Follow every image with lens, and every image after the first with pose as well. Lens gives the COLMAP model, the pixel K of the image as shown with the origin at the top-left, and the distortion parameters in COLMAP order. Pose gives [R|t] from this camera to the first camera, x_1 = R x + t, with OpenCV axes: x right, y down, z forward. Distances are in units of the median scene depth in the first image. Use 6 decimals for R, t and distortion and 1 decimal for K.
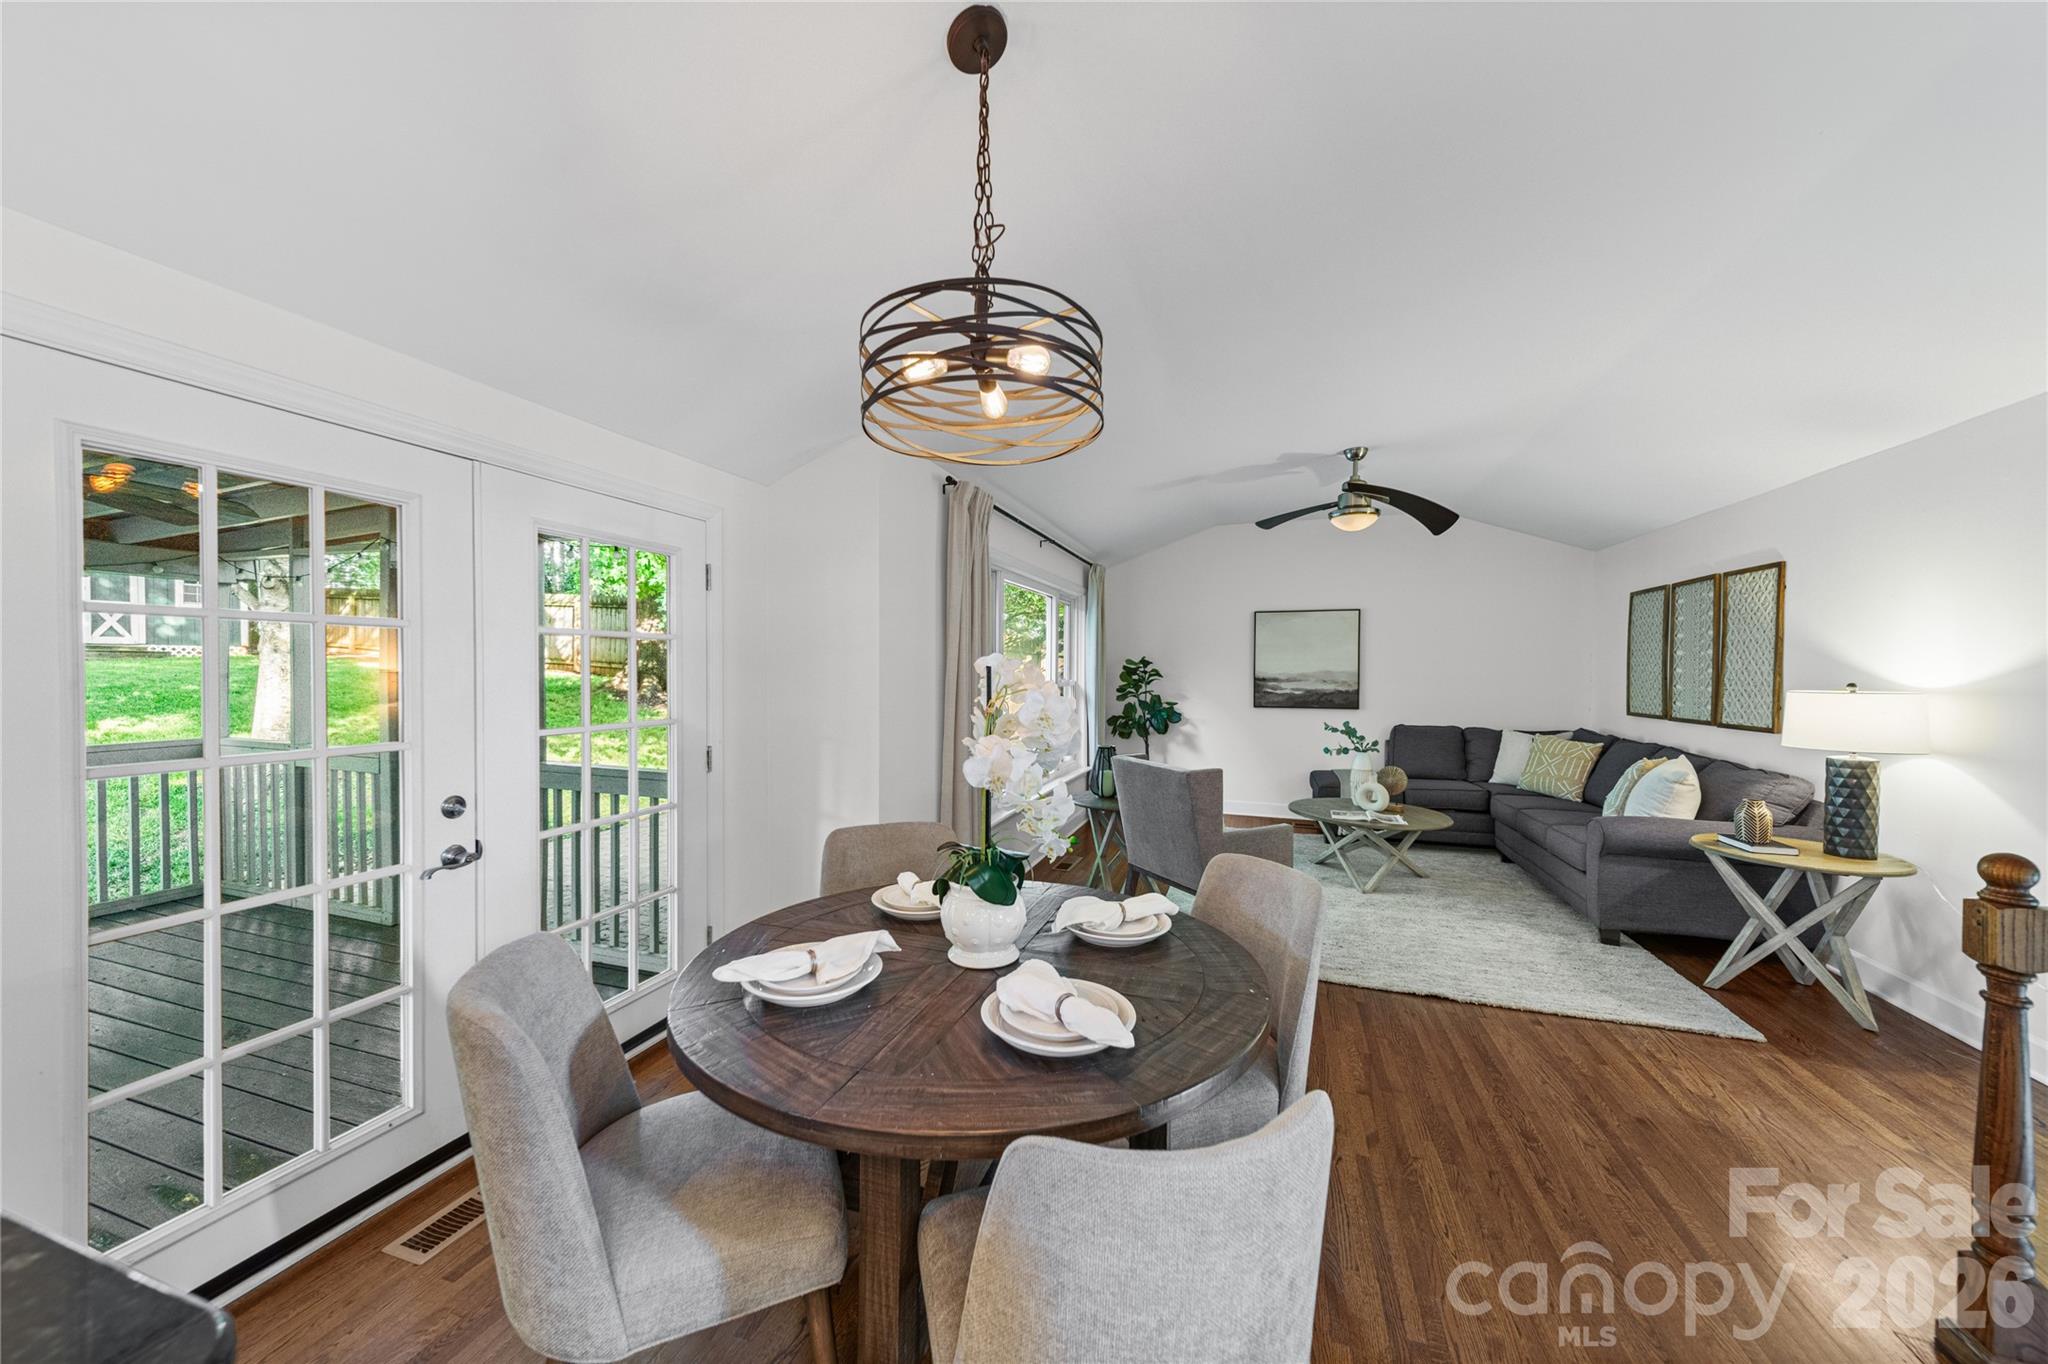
lens RADIAL K [[712.7, 0, 1031.7], [0, 712.7, 686.5], [0, 0, 1]] dist [0.002236, 0.000165]
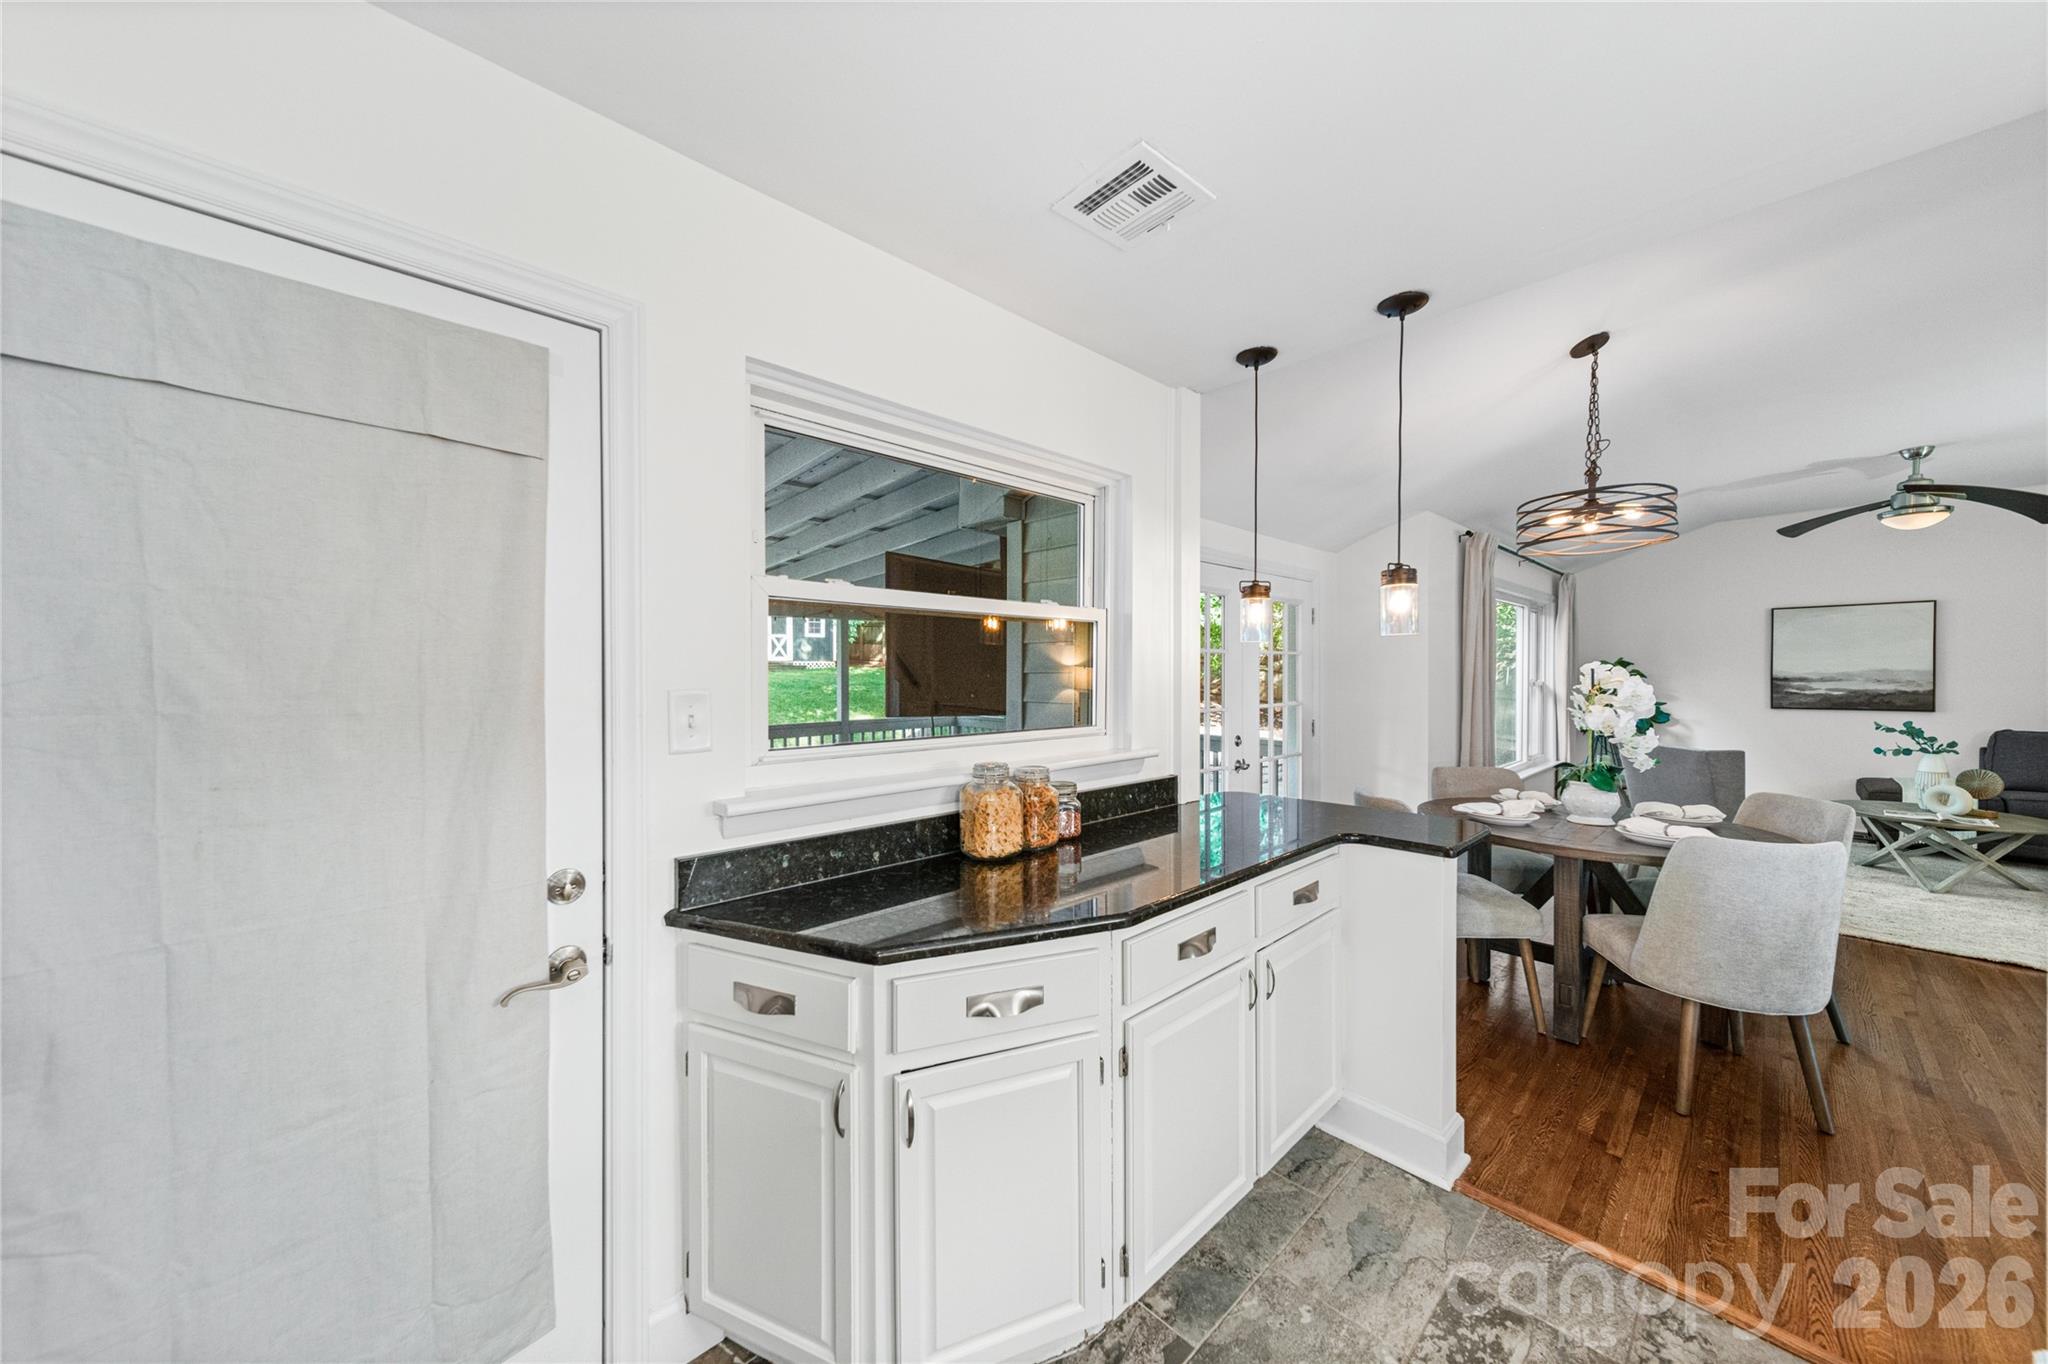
lens RADIAL K [[712.7, 0, 1015.0], [0, 712.7, 685.3], [0, 0, 1]] dist [0.002236, 0.000165]
pose [[0.877049, -0.000895, -0.480400, -0.157210], [-0.003056, 0.999968, -0.007444, 0.010978], [0.480391, 0.007997, 0.877018, -0.440853]]
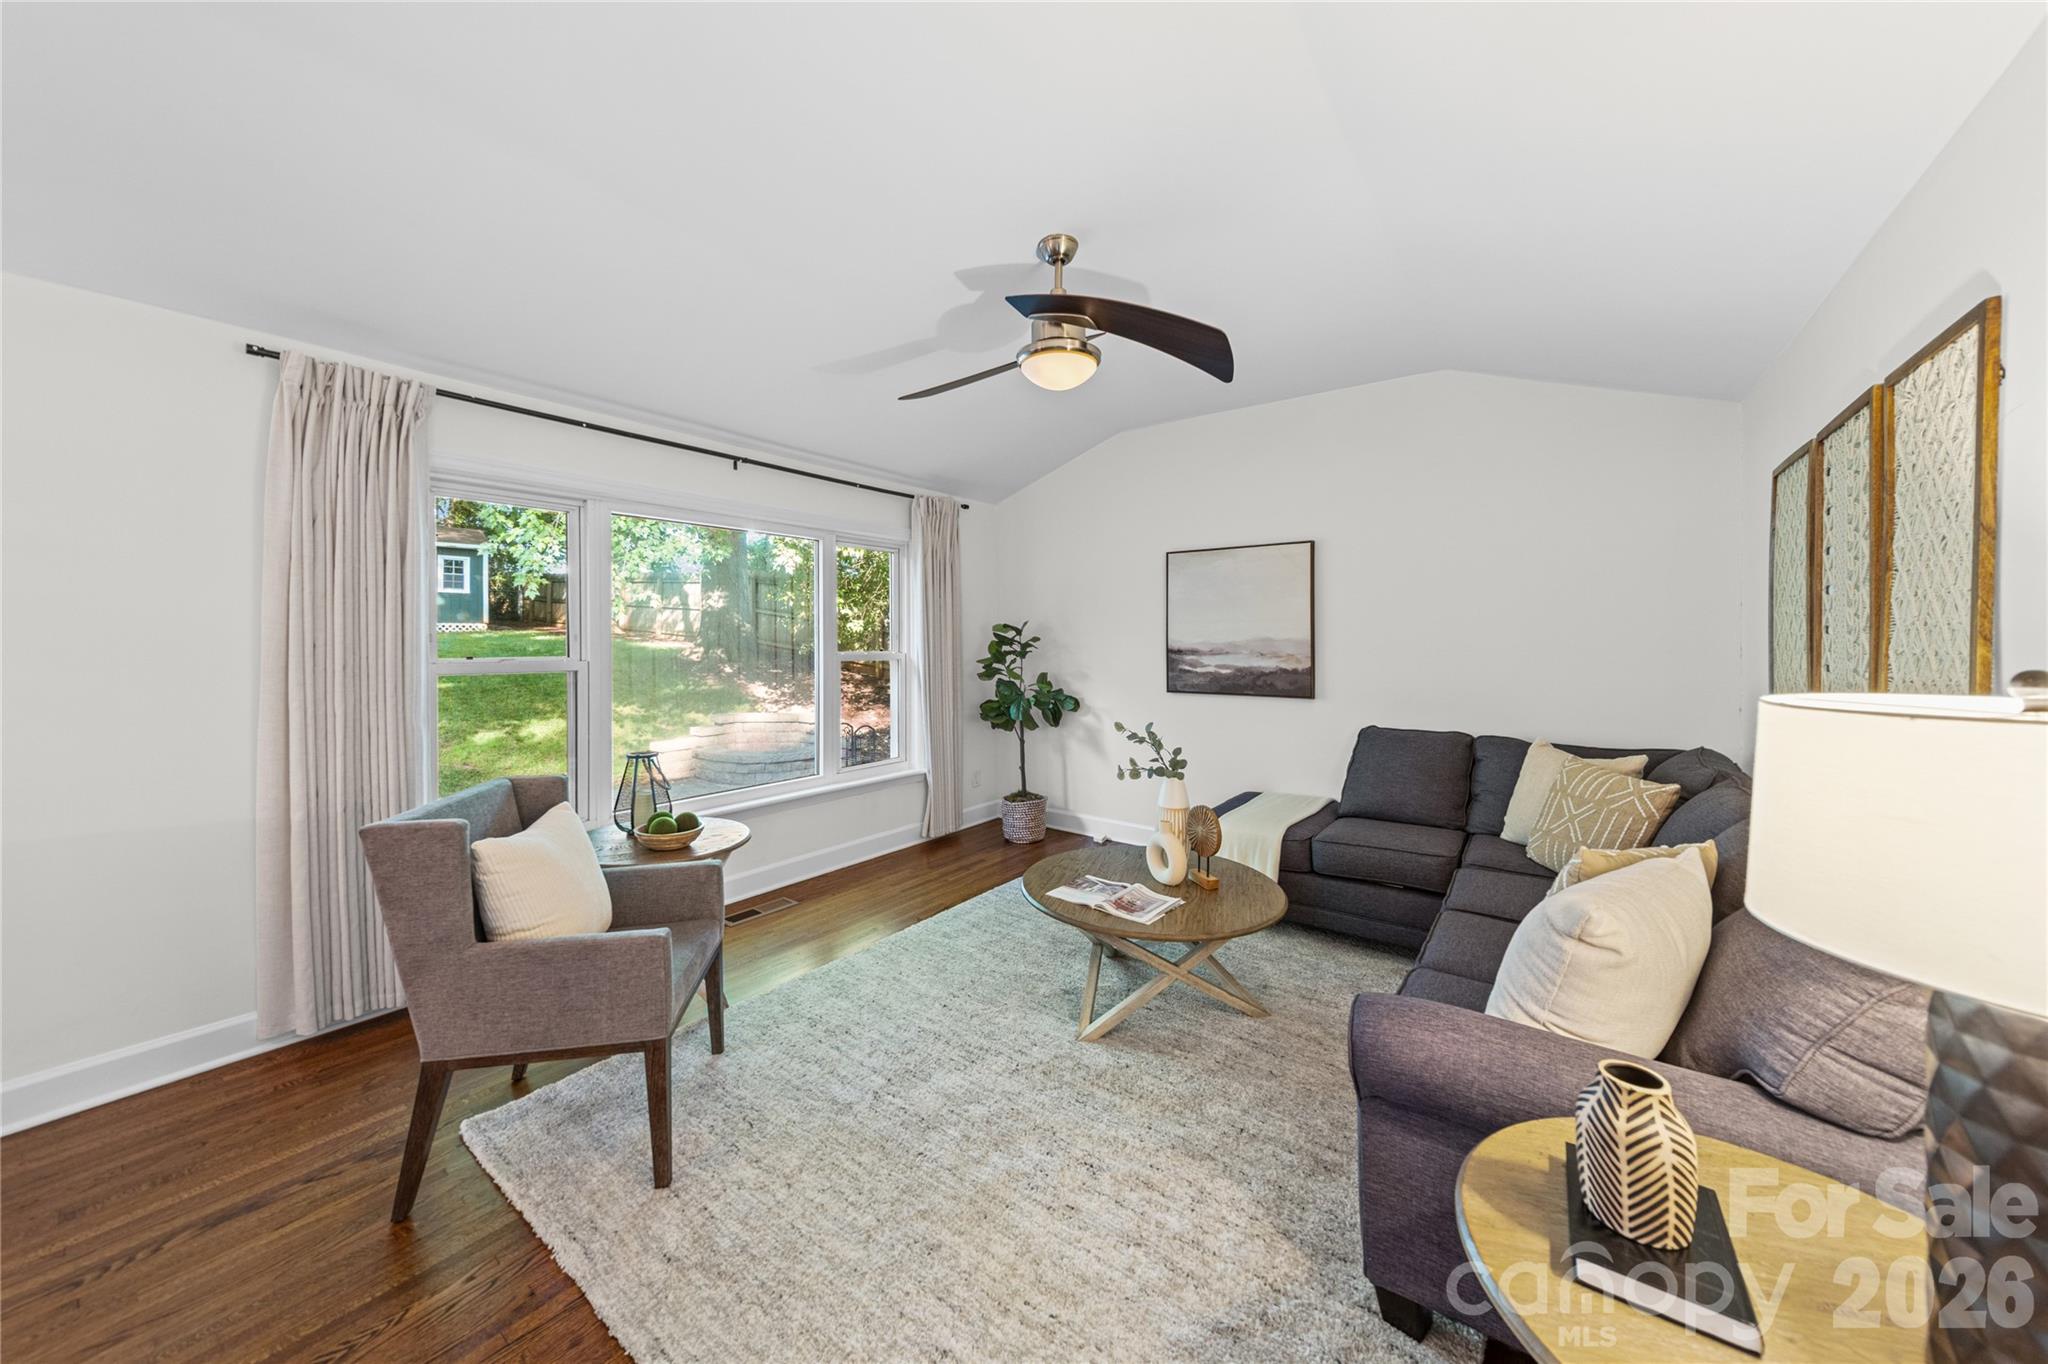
lens RADIAL K [[712.7, 0, 1059.9], [0, 712.7, 645.2], [0, 0, 1]] dist [0.002236, 0.000165]
pose [[0.951464, -0.002191, -0.307752, 0.566199], [-0.003778, 0.999816, -0.018797, -0.003925], [0.307737, 0.019047, 0.951281, 0.422246]]
